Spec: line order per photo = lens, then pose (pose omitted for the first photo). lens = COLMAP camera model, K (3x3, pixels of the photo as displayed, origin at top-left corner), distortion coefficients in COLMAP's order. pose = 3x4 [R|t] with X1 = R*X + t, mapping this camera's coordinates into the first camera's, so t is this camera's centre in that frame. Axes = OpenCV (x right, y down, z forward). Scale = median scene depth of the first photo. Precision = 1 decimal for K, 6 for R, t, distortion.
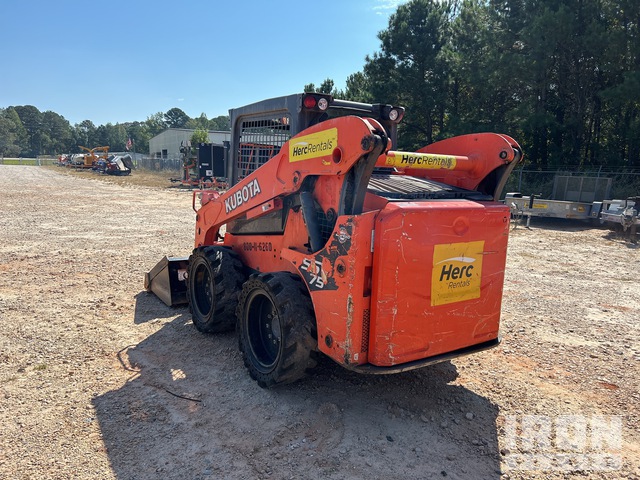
lens RADIAL K [[482.5, 0, 319.5], [0, 482.5, 242.4], [0, 0, 1]] dist [0.062935, -0.028739]
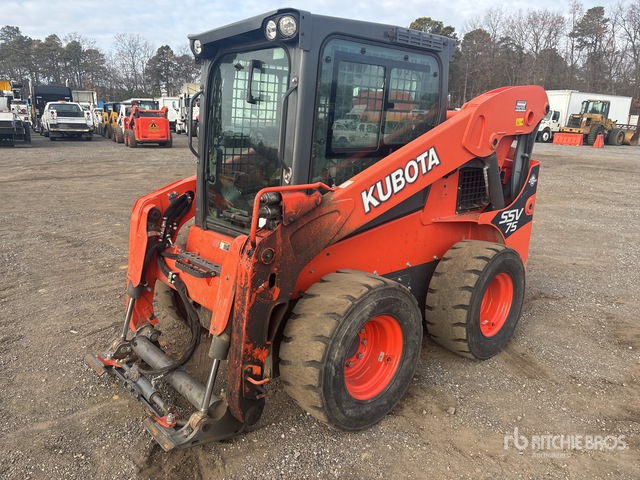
lens RADIAL K [[482.5, 0, 315.0], [0, 482.5, 238.8], [0, 0, 1]] dist [0.062935, -0.028739]
pose [[-0.133728, -0.296454, 0.945639, -0.867781], [0.114671, 0.943171, 0.311896, -0.256484], [-0.984361, 0.150146, -0.092134, 1.290192]]
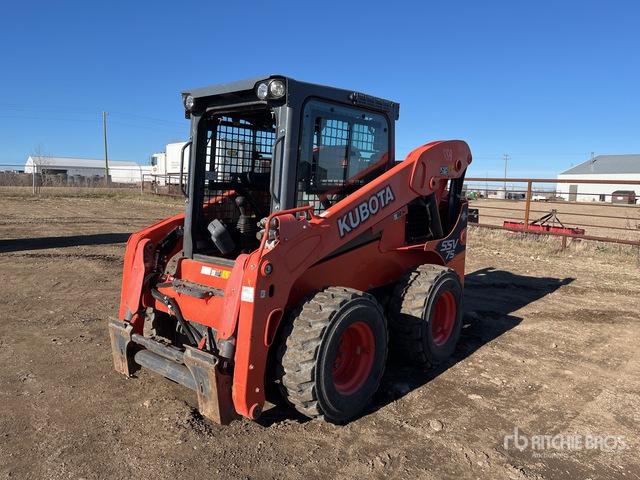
lens RADIAL K [[479.7, 0, 319.5], [0, 479.7, 236.4], [0, 0, 1]] dist [0.028754, 0.001084]
pose [[-0.282568, -0.169251, 0.944198, -0.982639], [0.107837, 0.972467, 0.206590, -0.244033], [-0.953166, 0.160195, -0.256537, 1.395958]]
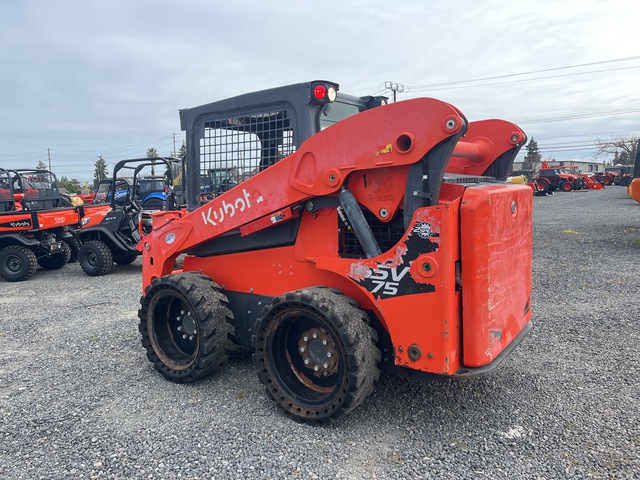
lens RADIAL K [[482.5, 0, 322.7], [0, 482.5, 245.3], [0, 0, 1]] dist [0.062935, -0.028739]
pose [[0.928257, -0.135663, 0.346316, -0.332171], [0.144190, 0.989549, 0.001155, -0.011403], [-0.342853, 0.048863, 0.938117, 0.168643]]
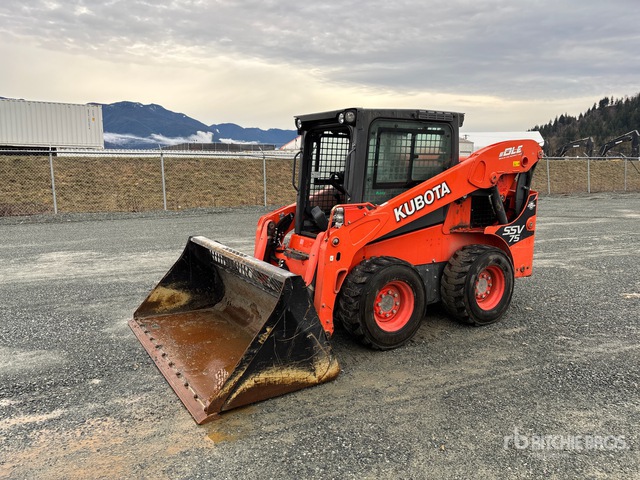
lens RADIAL K [[474.8, 0, 318.9], [0, 474.8, 247.3], [0, 0, 1]] dist [0.078664, -0.012837]
pose [[0.032532, -0.231202, 0.972362, -1.321205], [0.147683, 0.963309, 0.224109, -0.287803], [-0.988500, 0.136310, 0.065483, 1.267524]]
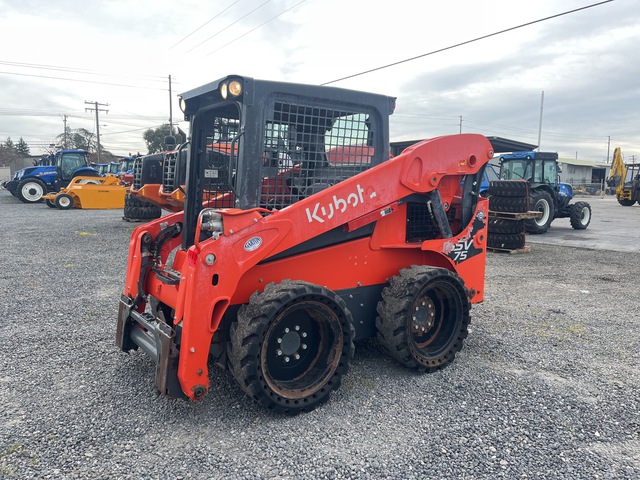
lens RADIAL K [[482.5, 0, 321.7], [0, 482.5, 247.6], [0, 0, 1]] dist [0.062935, -0.028739]
pose [[-0.041974, -0.188395, 0.981196, -1.047315], [0.133139, 0.972248, 0.192373, -0.200503], [-0.990208, 0.138710, -0.015726, 1.137754]]
